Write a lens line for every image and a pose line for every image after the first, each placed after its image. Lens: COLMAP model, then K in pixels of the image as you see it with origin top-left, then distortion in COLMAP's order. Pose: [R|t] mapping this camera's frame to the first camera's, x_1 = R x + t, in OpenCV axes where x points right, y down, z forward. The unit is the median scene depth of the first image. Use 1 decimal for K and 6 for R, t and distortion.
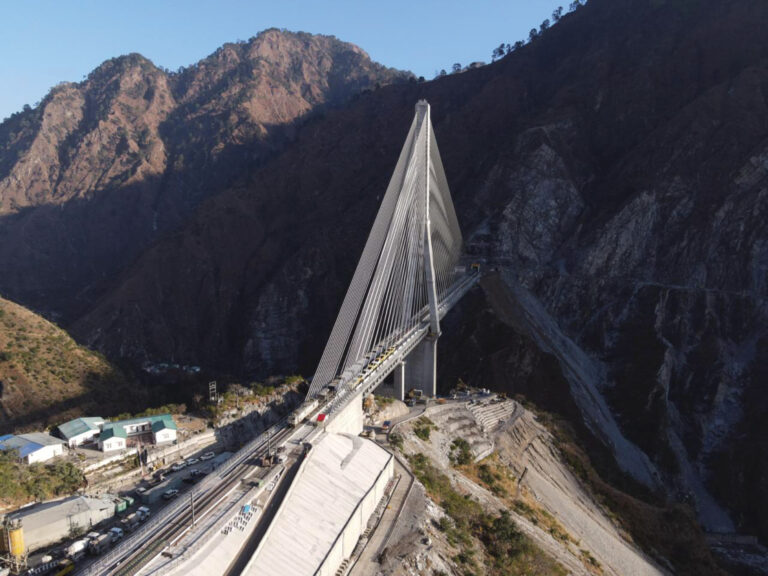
lens RADIAL K [[563.5, 0, 383.4], [0, 563.5, 296.2], [0, 0, 1]] dist [0.002341, -0.007270]
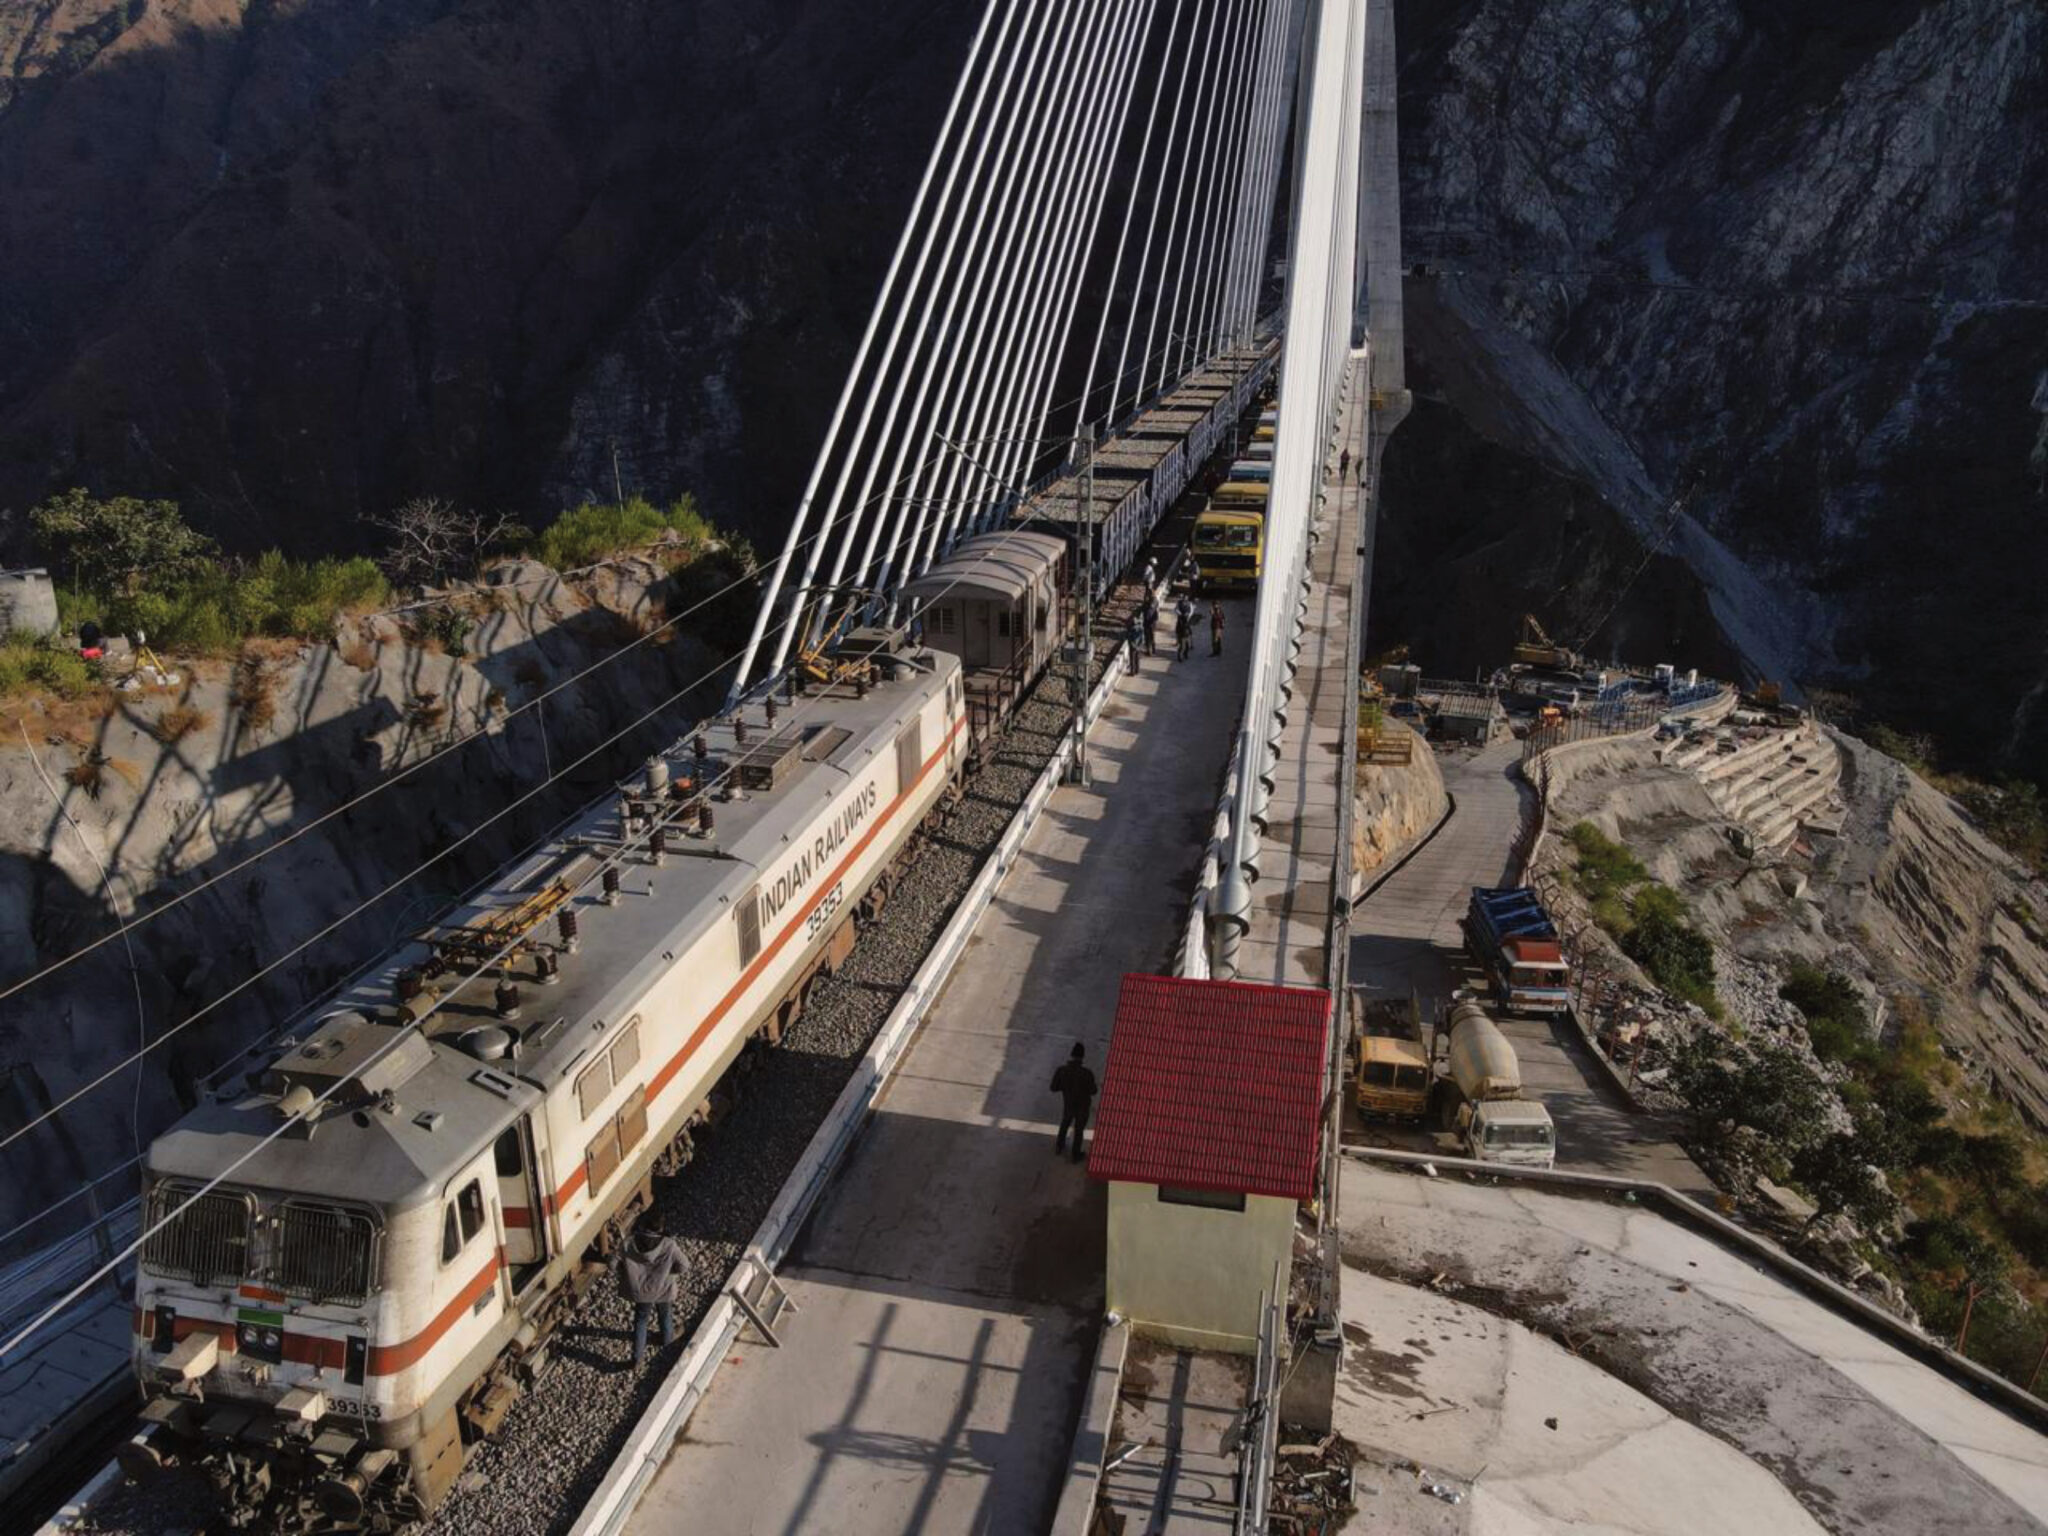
lens RADIAL K [[1502.6, 0, 1022.3], [0, 1502.6, 789.9], [0, 0, 1]] dist [0.002341, -0.007270]
pose [[0.998814, -0.017503, 0.045425, -0.034538], [0.007601, 0.977755, 0.209611, 0.048708], [-0.048083, -0.209017, 0.976729, 0.250551]]
